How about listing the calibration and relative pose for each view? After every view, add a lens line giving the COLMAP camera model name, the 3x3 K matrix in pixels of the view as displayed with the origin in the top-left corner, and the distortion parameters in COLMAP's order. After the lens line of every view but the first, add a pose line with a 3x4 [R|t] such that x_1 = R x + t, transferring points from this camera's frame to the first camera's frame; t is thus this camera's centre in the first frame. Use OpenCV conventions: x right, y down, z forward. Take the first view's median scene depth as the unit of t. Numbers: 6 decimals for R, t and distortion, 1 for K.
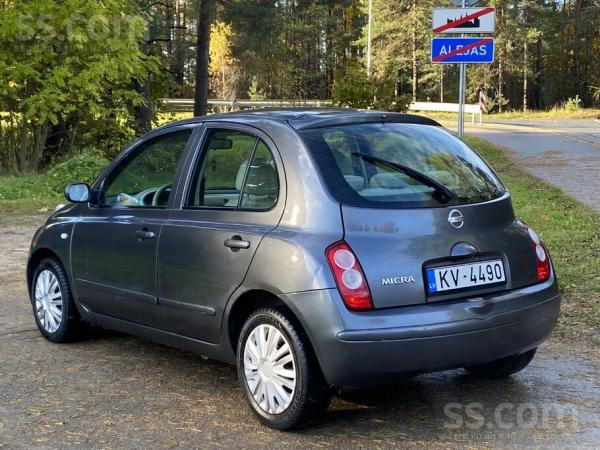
lens RADIAL K [[1026.2, 0, 300.0], [0, 1026.2, 225.0], [0, 0, 1]] dist [0.036147, 0.026873]
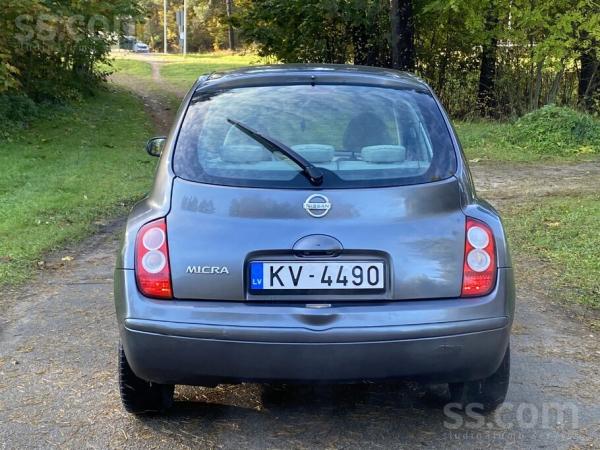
lens RADIAL K [[1026.2, 0, 300.0], [0, 1026.2, 225.0], [0, 0, 1]] dist [0.036147, 0.026873]
pose [[0.798991, 0.100528, -0.592880, 0.630627], [-0.068347, 0.994720, 0.076556, -0.052243], [0.597446, -0.020646, 0.801644, 0.335492]]
